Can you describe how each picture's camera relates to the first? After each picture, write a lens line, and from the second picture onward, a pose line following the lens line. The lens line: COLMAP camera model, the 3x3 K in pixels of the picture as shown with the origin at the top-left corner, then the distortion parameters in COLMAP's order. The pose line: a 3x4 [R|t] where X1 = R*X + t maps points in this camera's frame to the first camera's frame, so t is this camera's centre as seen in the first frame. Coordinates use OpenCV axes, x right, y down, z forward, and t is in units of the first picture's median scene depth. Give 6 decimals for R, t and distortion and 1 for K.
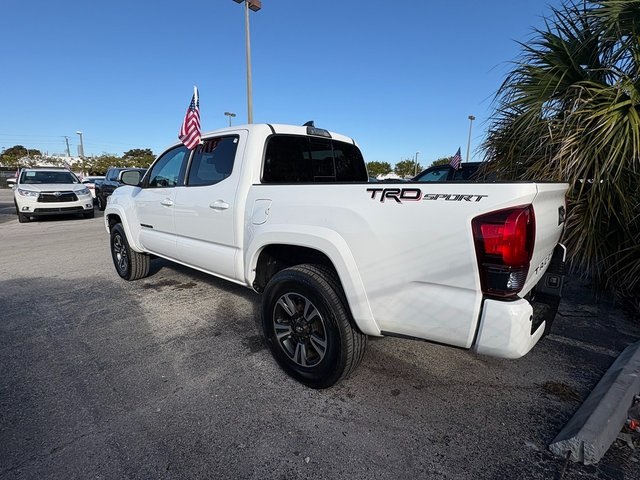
lens RADIAL K [[313.6, 0, 320.0], [0, 313.6, 240.0], [0, 0, 1]] dist [0.001553, -0.000109]
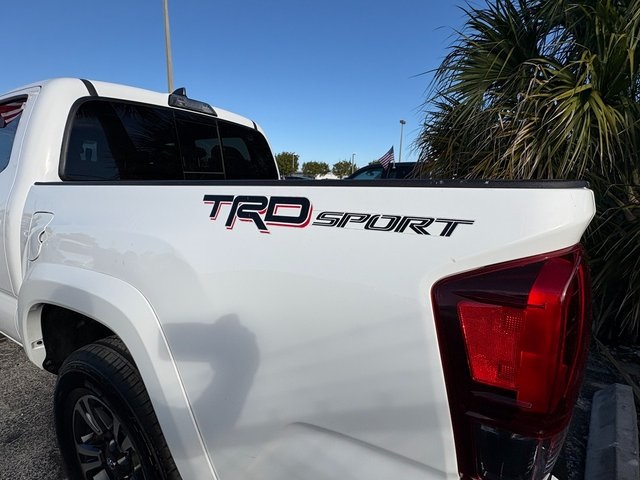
lens RADIAL K [[315.3, 0, 320.0], [0, 315.3, 240.0], [0, 0, 1]] dist [0.001760, 0.000090]
pose [[0.982263, -0.022608, 0.186141, 0.144445], [0.022606, 0.999742, 0.002134, -0.061495], [-0.186141, 0.002112, 0.982521, 0.333070]]
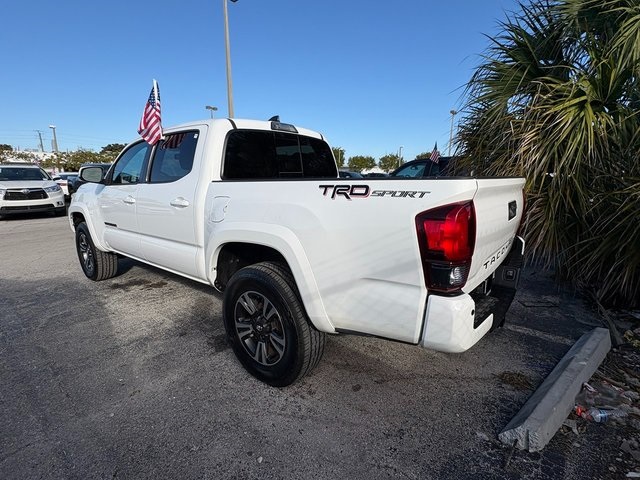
lens RADIAL K [[313.6, 0, 320.0], [0, 313.6, 240.0], [0, 0, 1]] dist [0.001553, -0.000109]
pose [[0.998920, -0.015254, 0.043887, 0.067391], [0.014532, 0.999754, 0.016731, -0.004895], [-0.044131, -0.016075, 0.998896, 0.006196]]
